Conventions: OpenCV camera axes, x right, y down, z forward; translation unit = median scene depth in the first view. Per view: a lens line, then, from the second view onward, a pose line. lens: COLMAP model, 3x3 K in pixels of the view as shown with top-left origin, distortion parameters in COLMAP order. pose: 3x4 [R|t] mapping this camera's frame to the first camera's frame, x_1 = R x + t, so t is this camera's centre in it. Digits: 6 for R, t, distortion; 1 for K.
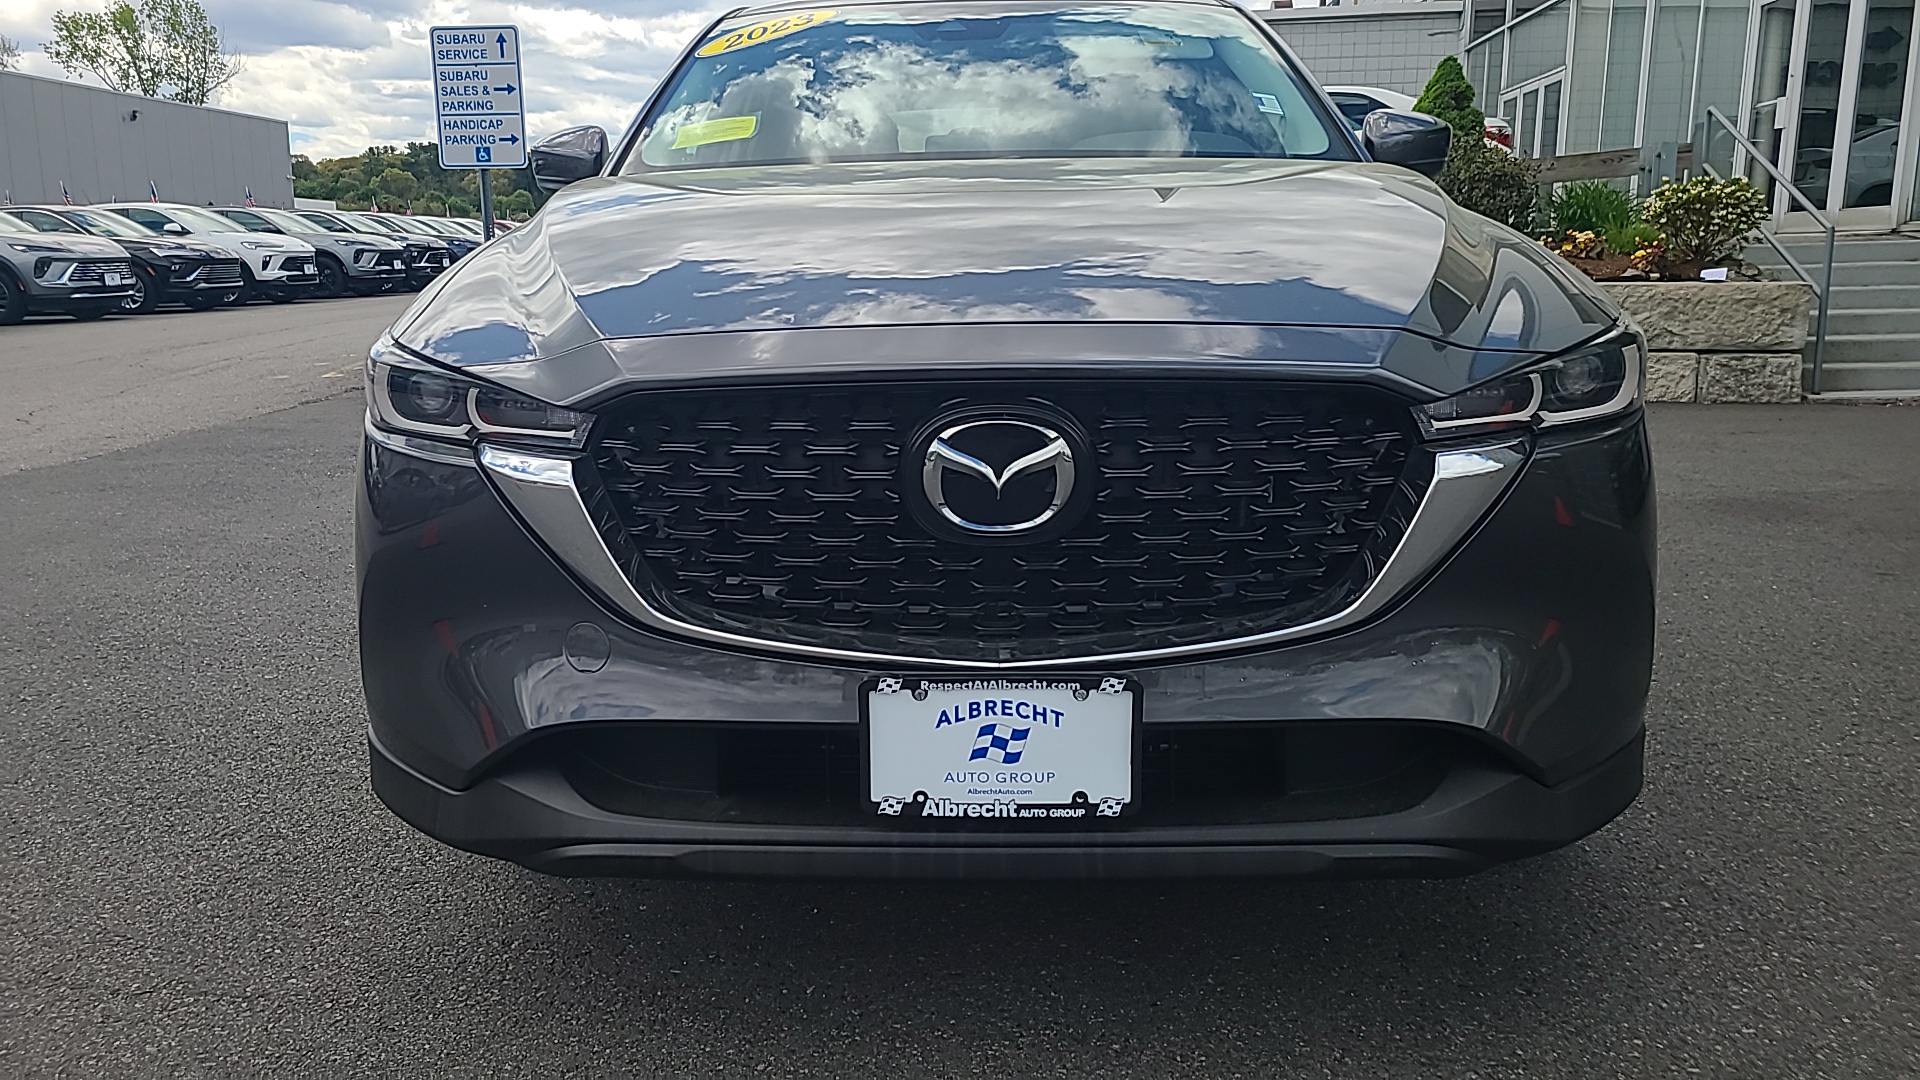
lens RADIAL K [[1447.0, 0, 947.0], [0, 1447.0, 542.9], [0, 0, 1]] dist [0.047769, -0.027682]
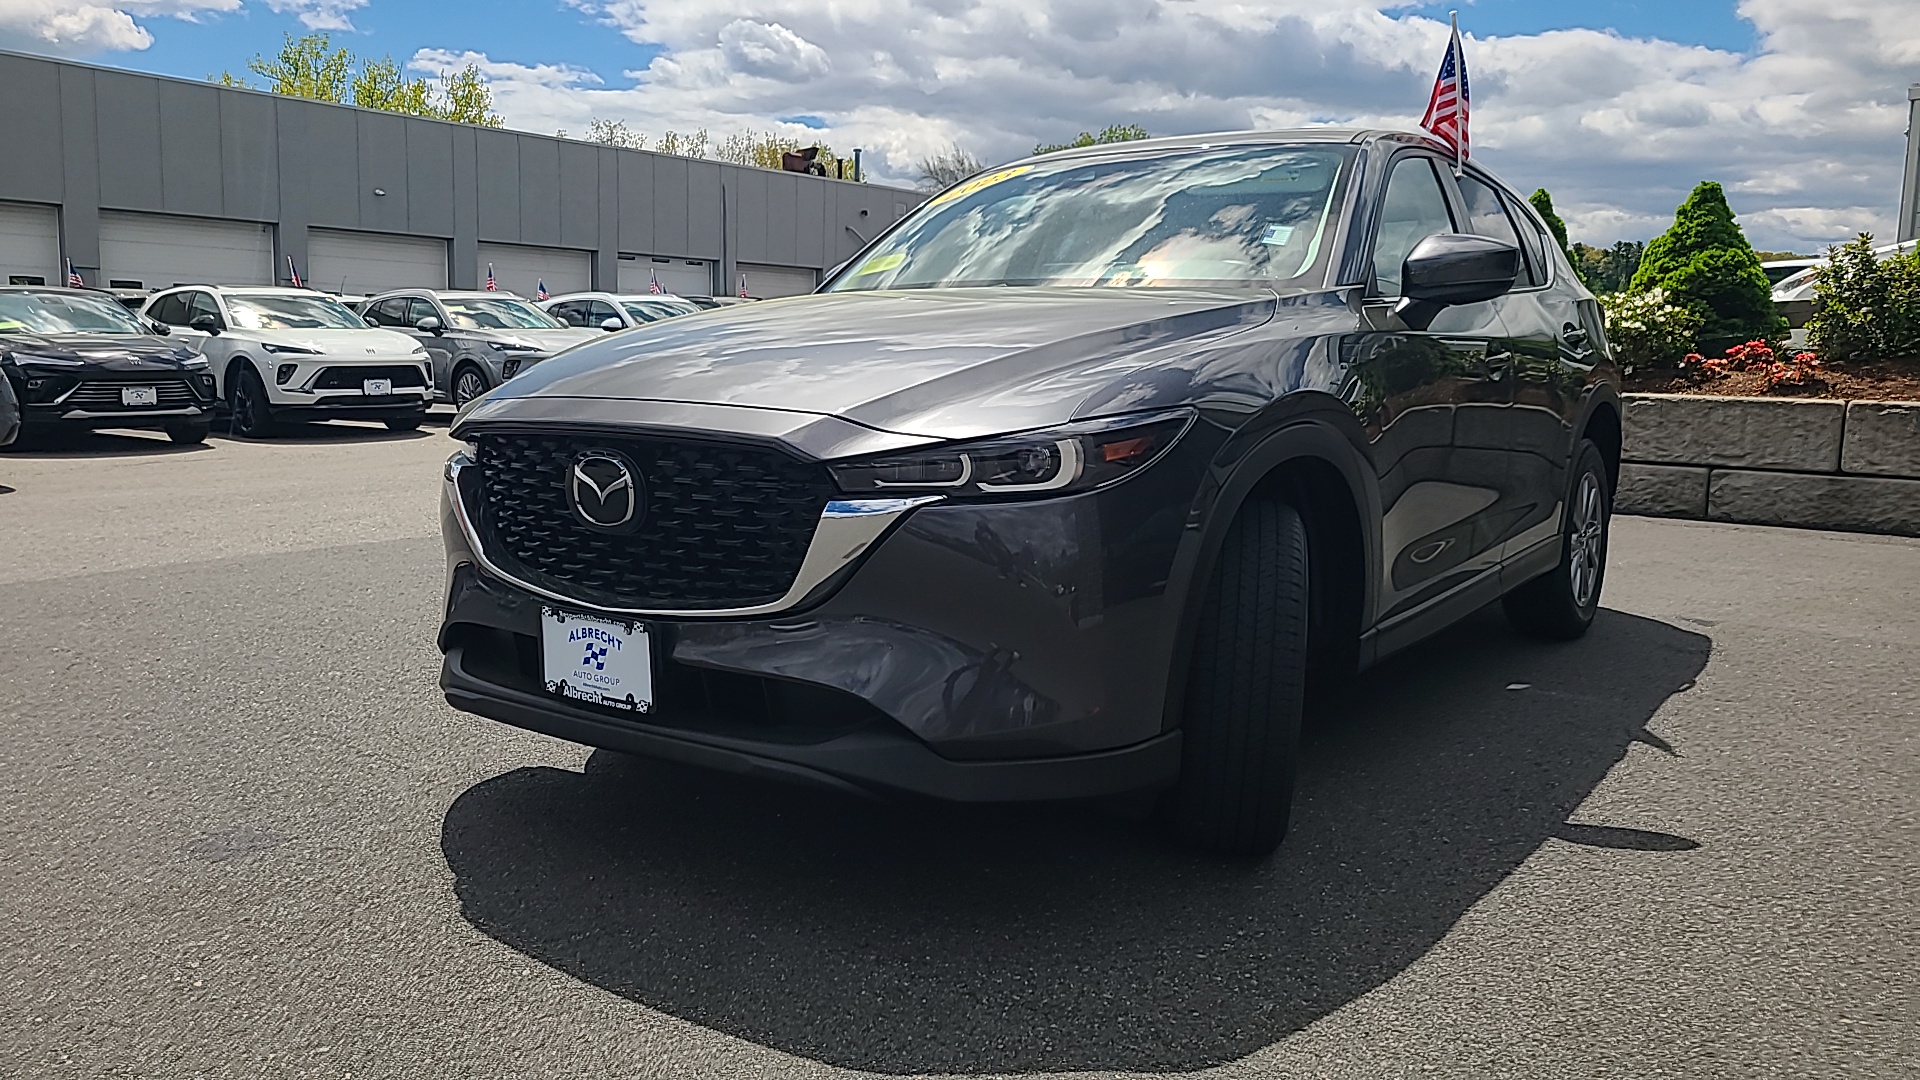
lens RADIAL K [[1447.0, 0, 961.9], [0, 1447.0, 545.3], [0, 0, 1]] dist [0.047769, -0.027682]
pose [[0.823477, 0.091554, -0.559913, 1.270160], [-0.125322, 0.991869, -0.022129, 0.000437], [0.553335, 0.088392, 0.828256, -0.126363]]
